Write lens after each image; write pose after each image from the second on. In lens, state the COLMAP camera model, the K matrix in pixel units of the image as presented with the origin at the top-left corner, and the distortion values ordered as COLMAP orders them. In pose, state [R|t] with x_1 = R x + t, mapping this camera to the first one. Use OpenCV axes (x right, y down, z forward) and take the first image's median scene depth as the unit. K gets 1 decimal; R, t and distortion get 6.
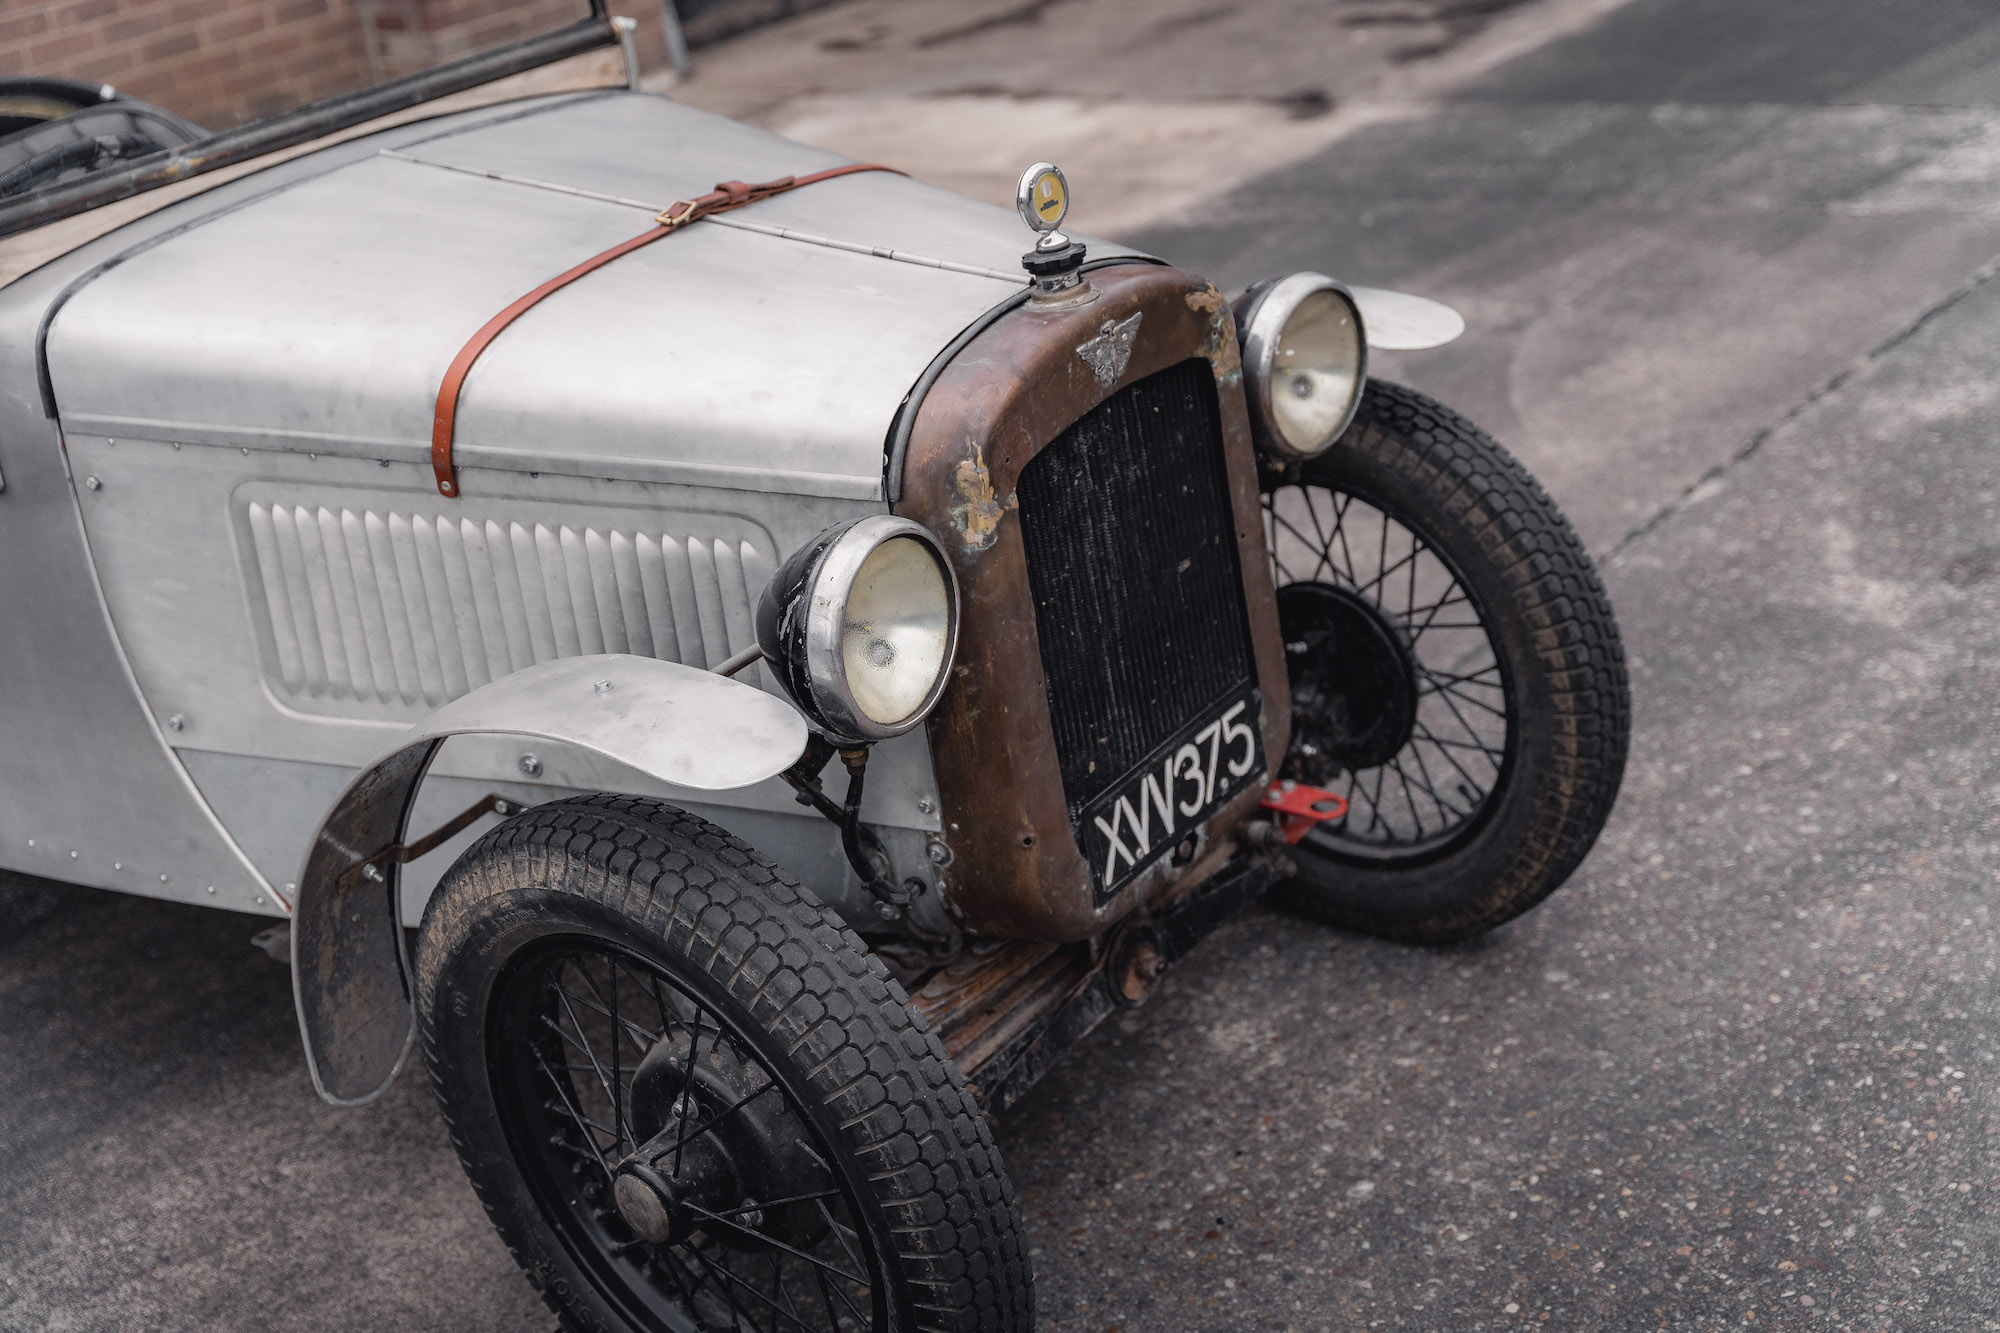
lens RADIAL K [[2776.6, 0, 1029.7], [0, 2776.6, 678.4], [0, 0, 1]] dist [0.035782, 0.000000]
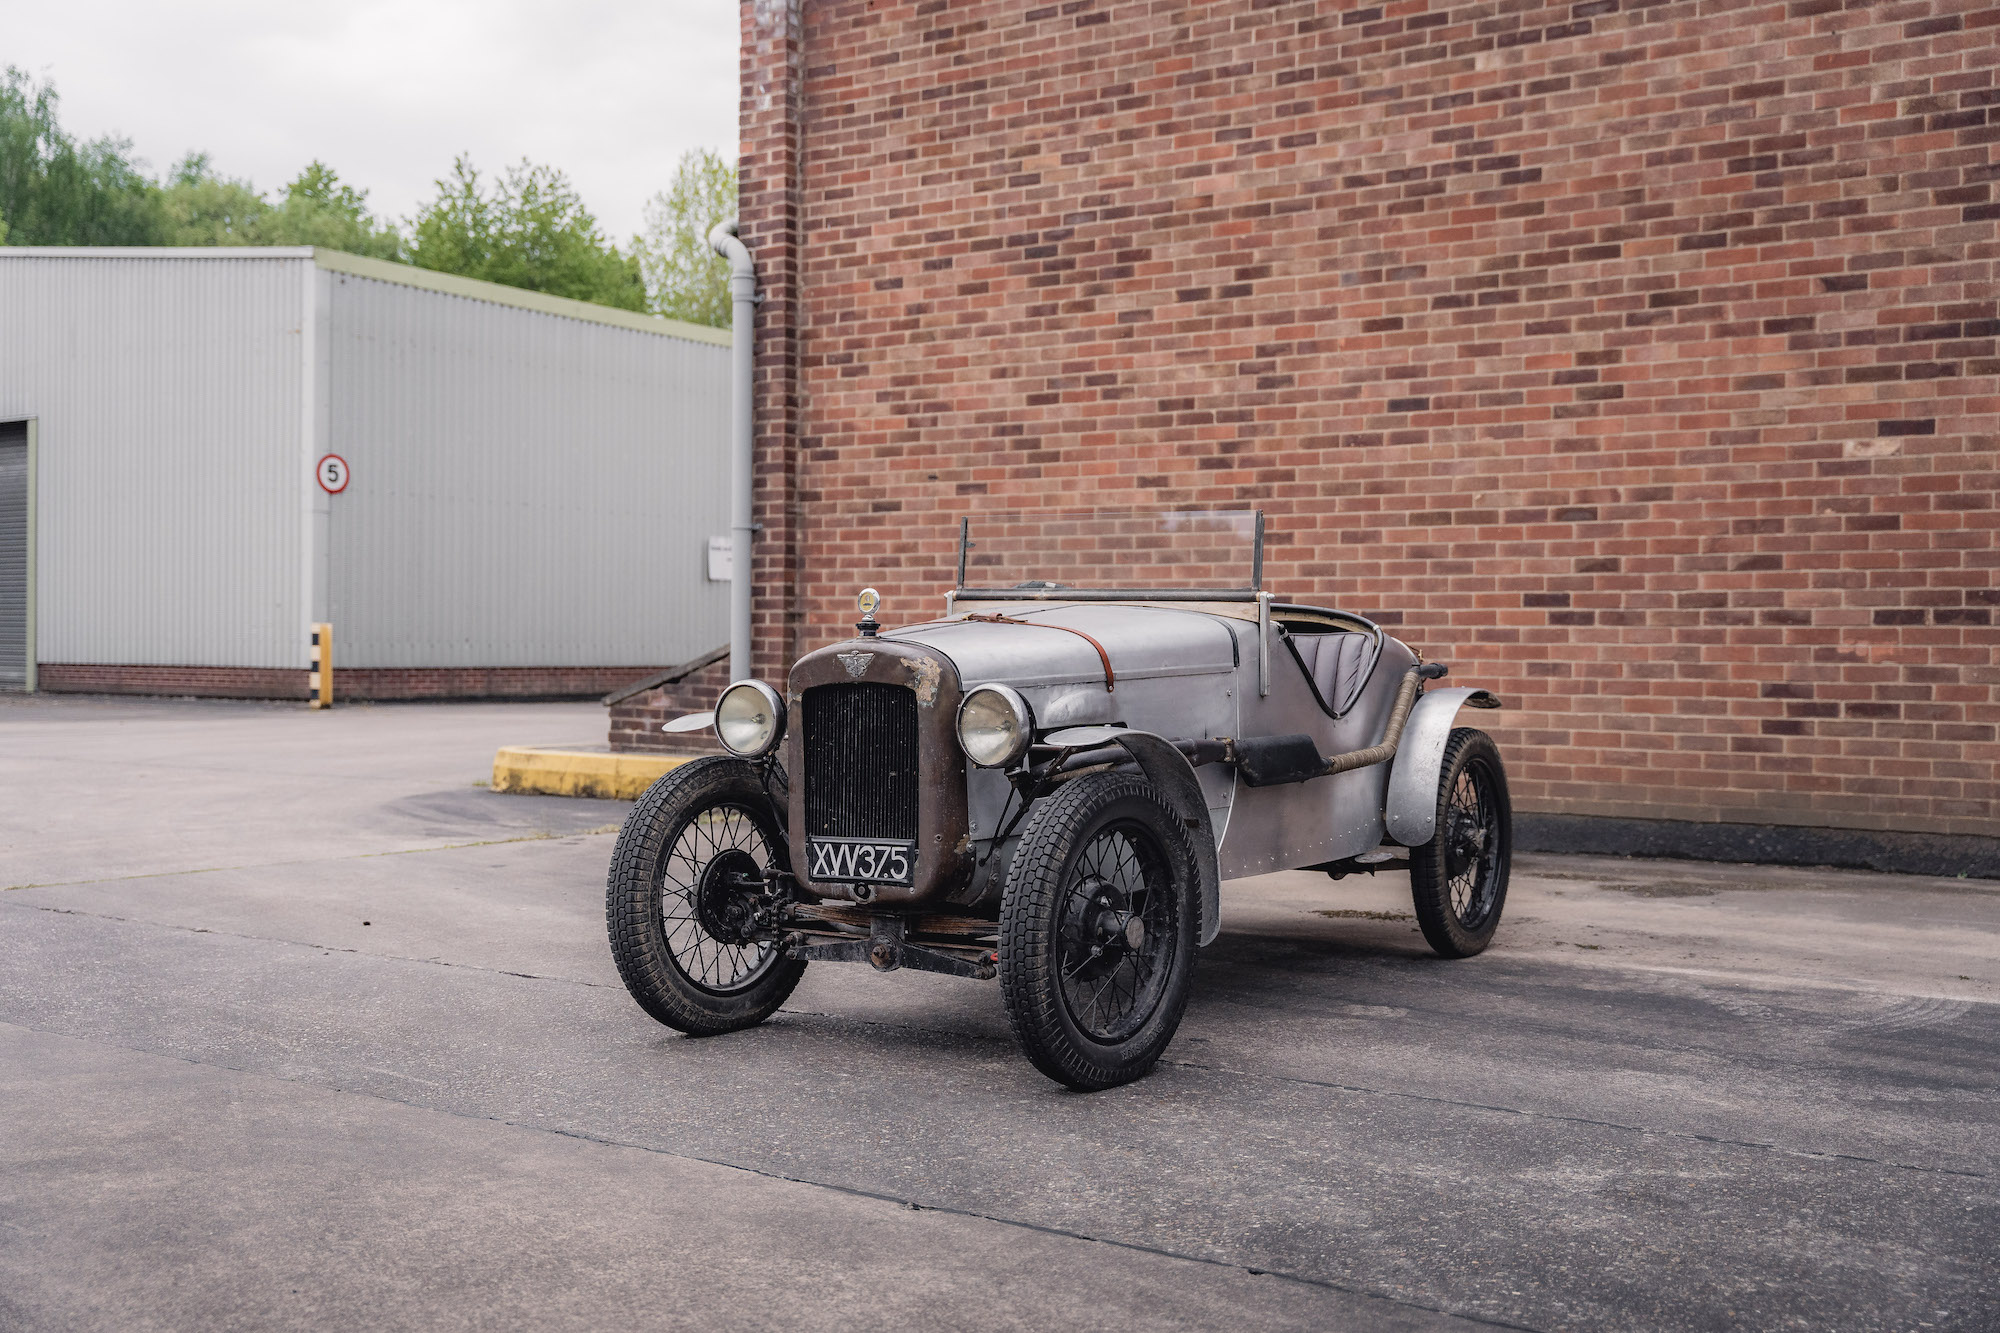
lens RADIAL K [[2030.0, 0, 974.4], [0, 2030.0, 663.0], [0, 0, 1]] dist [0.008972, 0.000000]
pose [[0.062487, 0.147812, -0.987040, 1.744767], [-0.411710, 0.904722, 0.109420, -0.342184], [0.909170, 0.399536, 0.117389, 0.828557]]
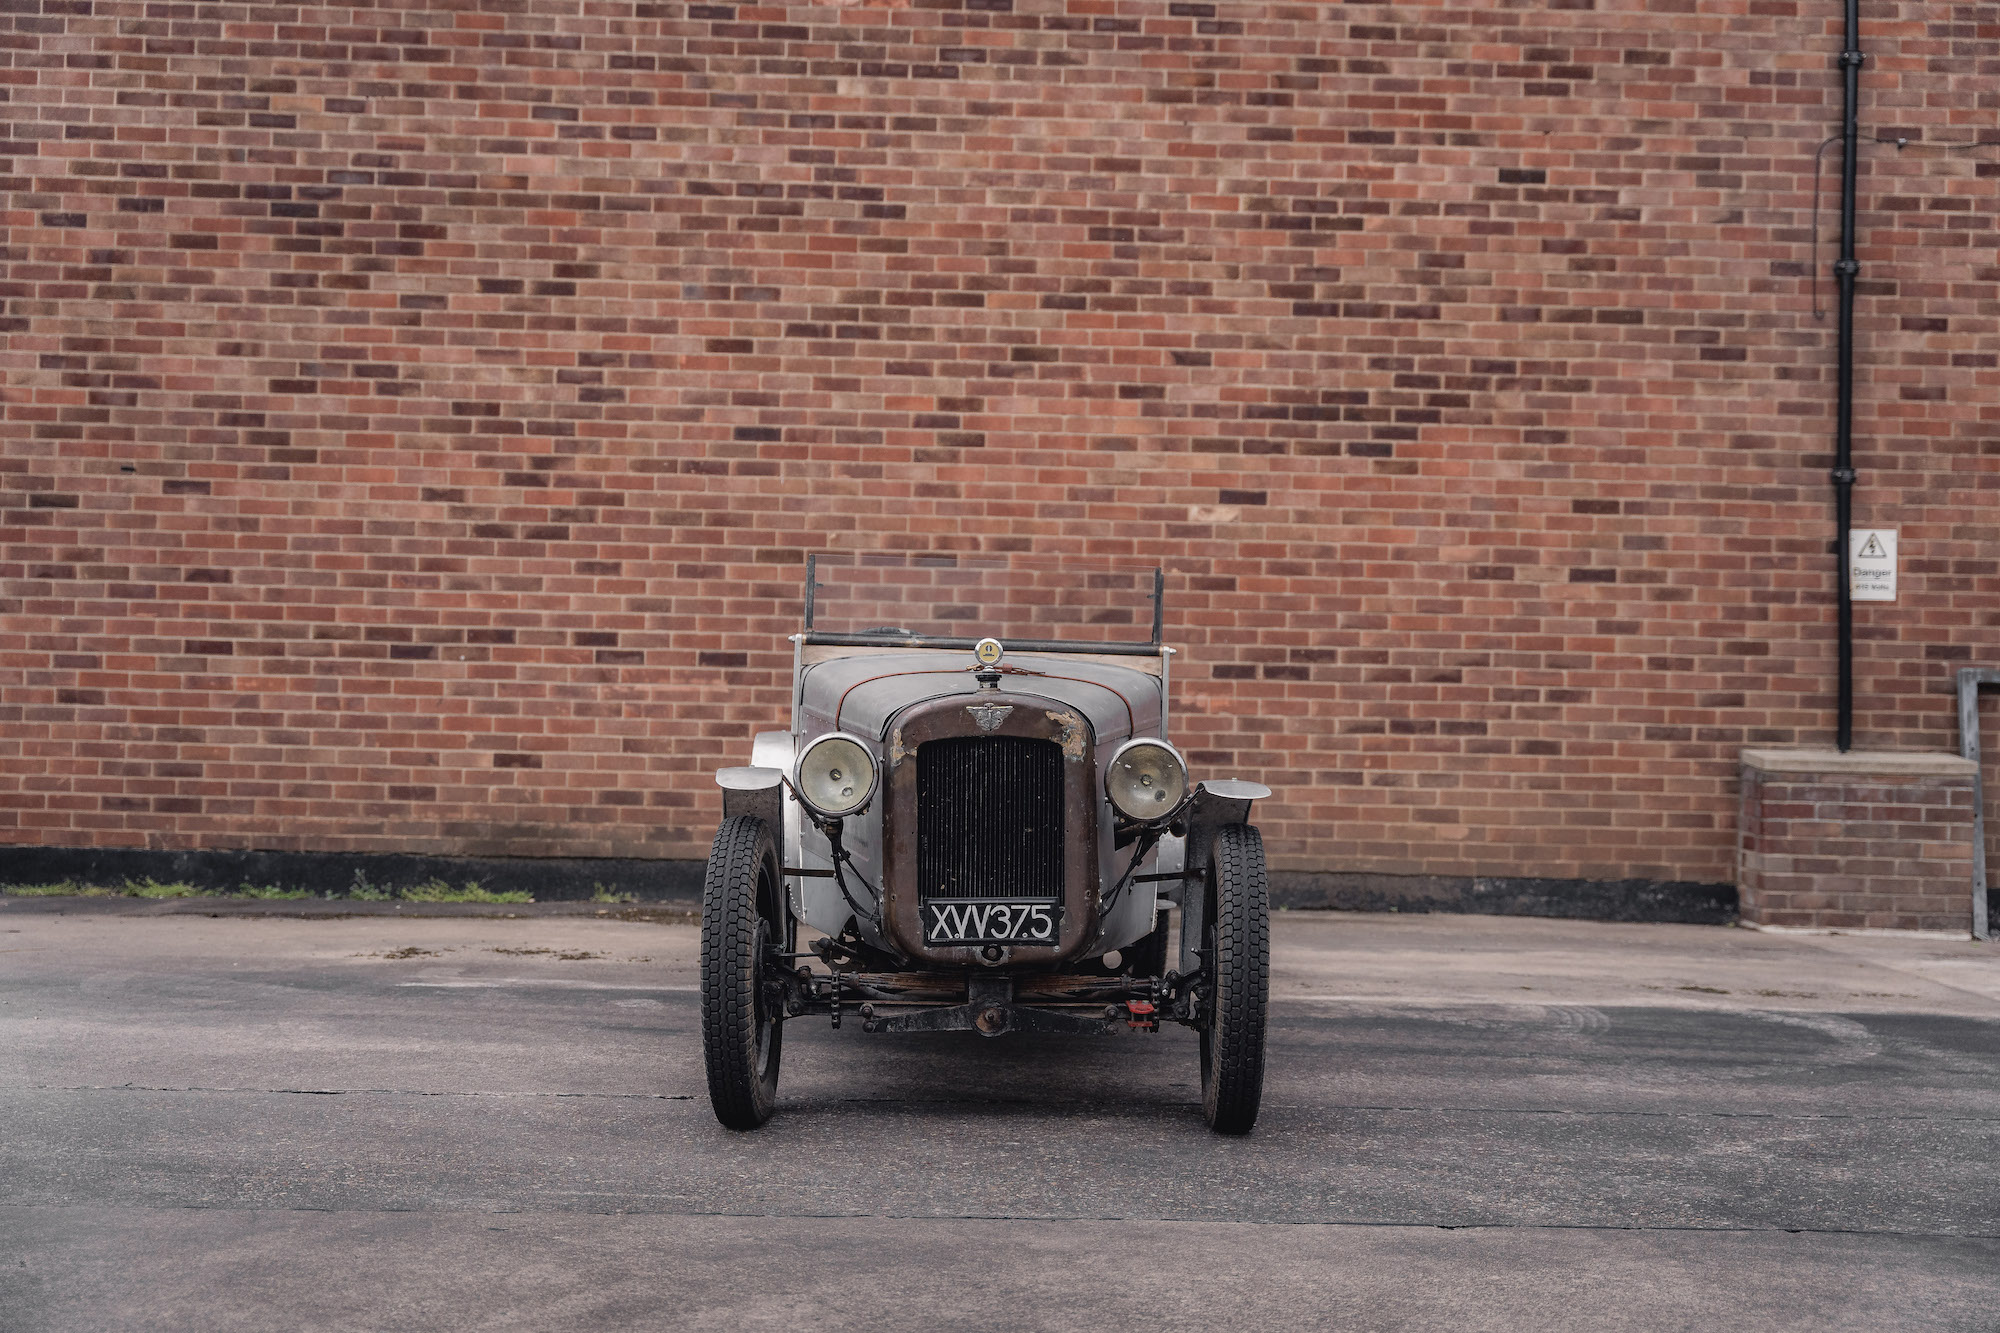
lens RADIAL K [[2402.2, 0, 1016.1], [0, 2402.2, 647.2], [0, 0, 1]] dist [0.021314, 0.000000]
pose [[0.630900, 0.136407, -0.763779, 1.548135], [-0.407774, 0.895793, -0.176848, 0.179778], [0.660065, 0.423022, 0.620779, -0.300832]]
